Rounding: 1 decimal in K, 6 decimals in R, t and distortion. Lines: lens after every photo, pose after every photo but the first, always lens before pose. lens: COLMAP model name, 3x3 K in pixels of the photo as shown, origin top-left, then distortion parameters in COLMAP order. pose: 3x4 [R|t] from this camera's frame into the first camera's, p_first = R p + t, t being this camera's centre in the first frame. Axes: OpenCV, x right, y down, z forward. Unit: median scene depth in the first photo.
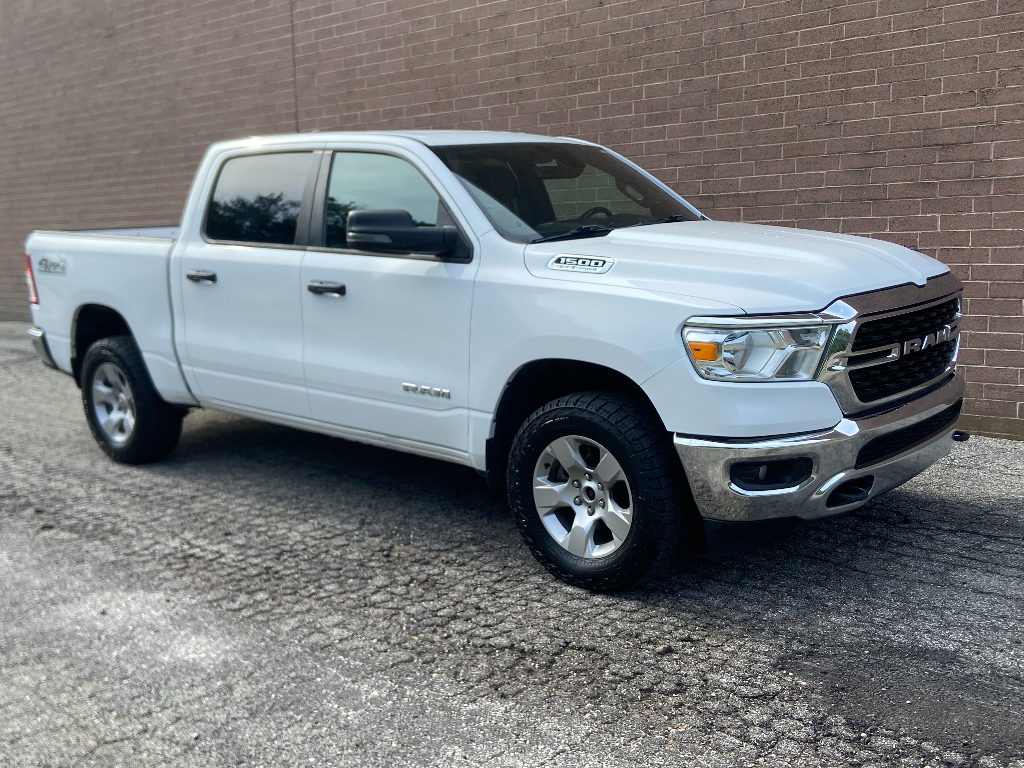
lens RADIAL K [[1020.4, 0, 524.7], [0, 1020.4, 388.0], [0, 0, 1]] dist [0.107682, -0.114850]
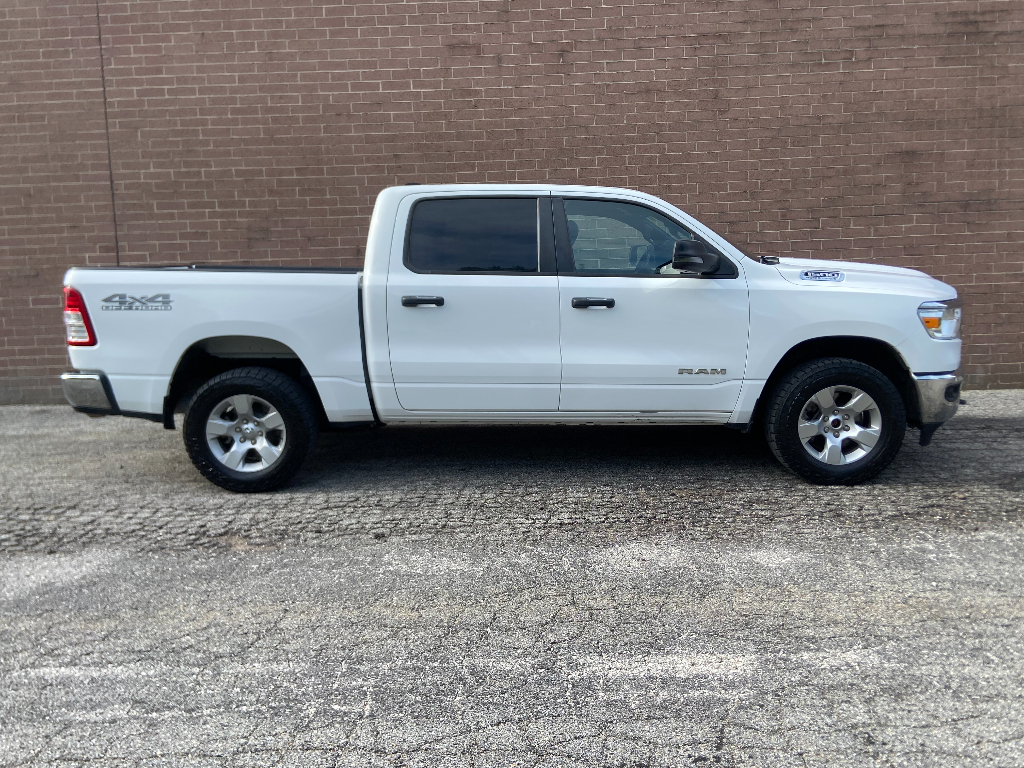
lens RADIAL K [[807.1, 0, 517.6], [0, 807.1, 382.7], [0, 0, 1]] dist [0.121108, -0.153309]
pose [[0.774715, -0.073700, 0.628000, -0.641258], [0.107699, 0.994052, -0.016201, 0.005945], [-0.623071, 0.080186, 0.778044, 0.194861]]
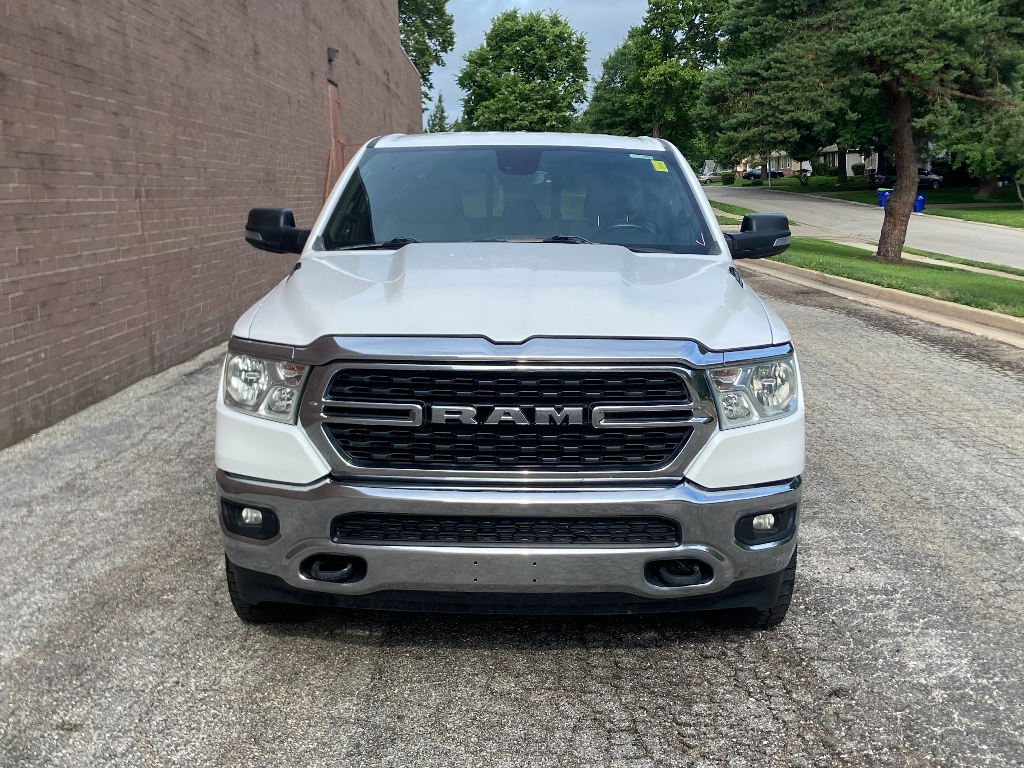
lens RADIAL K [[1214.4, 0, 528.6], [0, 1214.4, 385.0], [0, 0, 1]] dist [0.078251, -0.017352]
pose [[-0.655810, -0.075009, 0.751190, -0.667982], [0.154880, 0.960517, 0.231125, -0.191399], [-0.738868, 0.267918, -0.618299, 1.169961]]
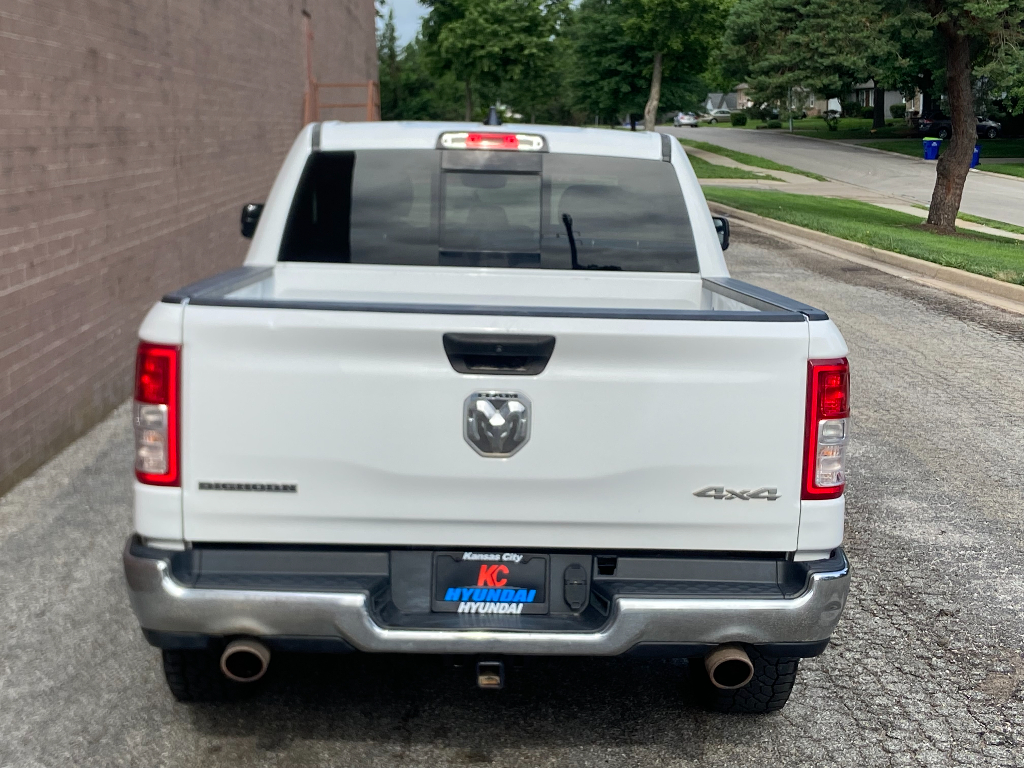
lens RADIAL K [[1537.2, 0, 541.4], [0, 1537.2, 385.5], [0, 0, 1]] dist [0.060260, 0.072103]
pose [[-0.684768, -0.090427, 0.723129, -0.825524], [0.132338, 0.960344, 0.245409, -0.281433], [-0.716645, 0.263746, -0.645646, 1.467620]]
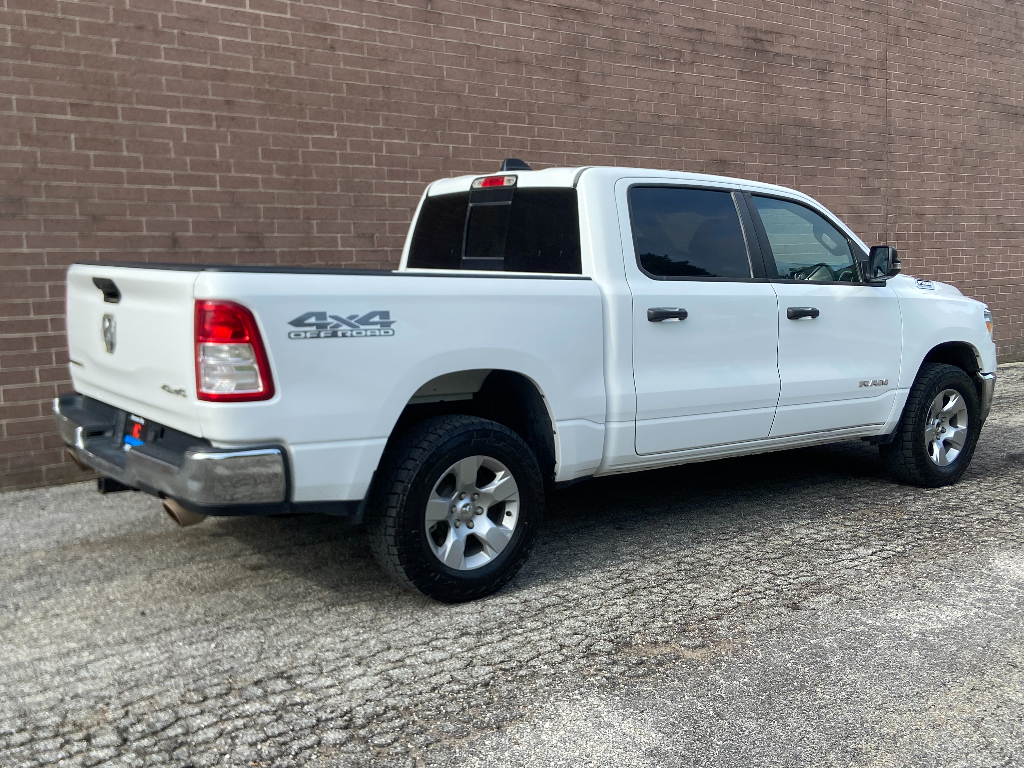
lens RADIAL K [[1045.2, 0, 529.2], [0, 1045.2, 381.0], [0, 0, 1]] dist [0.113010, -0.116693]
pose [[0.189409, -0.081975, 0.978470, -0.991377], [0.169597, 0.984263, 0.049630, -0.093315], [-0.967141, 0.156545, 0.200331, 0.752752]]
